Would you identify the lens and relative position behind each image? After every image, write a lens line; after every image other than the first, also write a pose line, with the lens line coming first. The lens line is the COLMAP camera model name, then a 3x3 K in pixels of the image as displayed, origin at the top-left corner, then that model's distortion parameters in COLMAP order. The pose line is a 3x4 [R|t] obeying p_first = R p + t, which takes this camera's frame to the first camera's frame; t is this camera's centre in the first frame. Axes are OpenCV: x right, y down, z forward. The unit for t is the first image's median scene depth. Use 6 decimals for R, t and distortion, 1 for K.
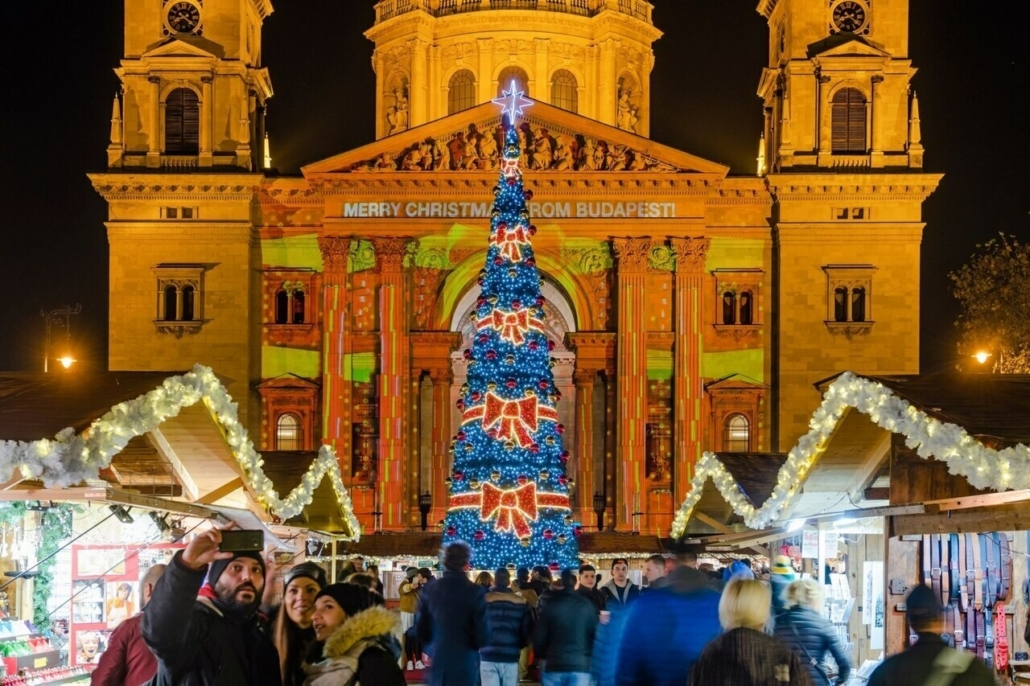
lens RADIAL K [[1662.3, 0, 515.0], [0, 1662.3, 343.0], [0, 0, 1]] dist [0.233416, 0.007232]
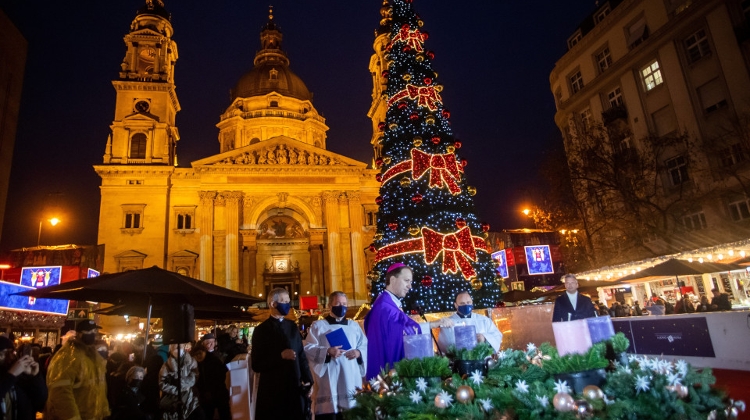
lens RADIAL K [[495.2, 0, 376.4], [0, 495.2, 163.9], [0, 0, 1]] dist [-0.003769, -0.000126]
pose [[0.969134, 0.006915, 0.246436, -0.072623], [0.040620, 0.981466, -0.187283, 0.060239], [-0.243163, 0.191513, 0.950891, 0.422415]]
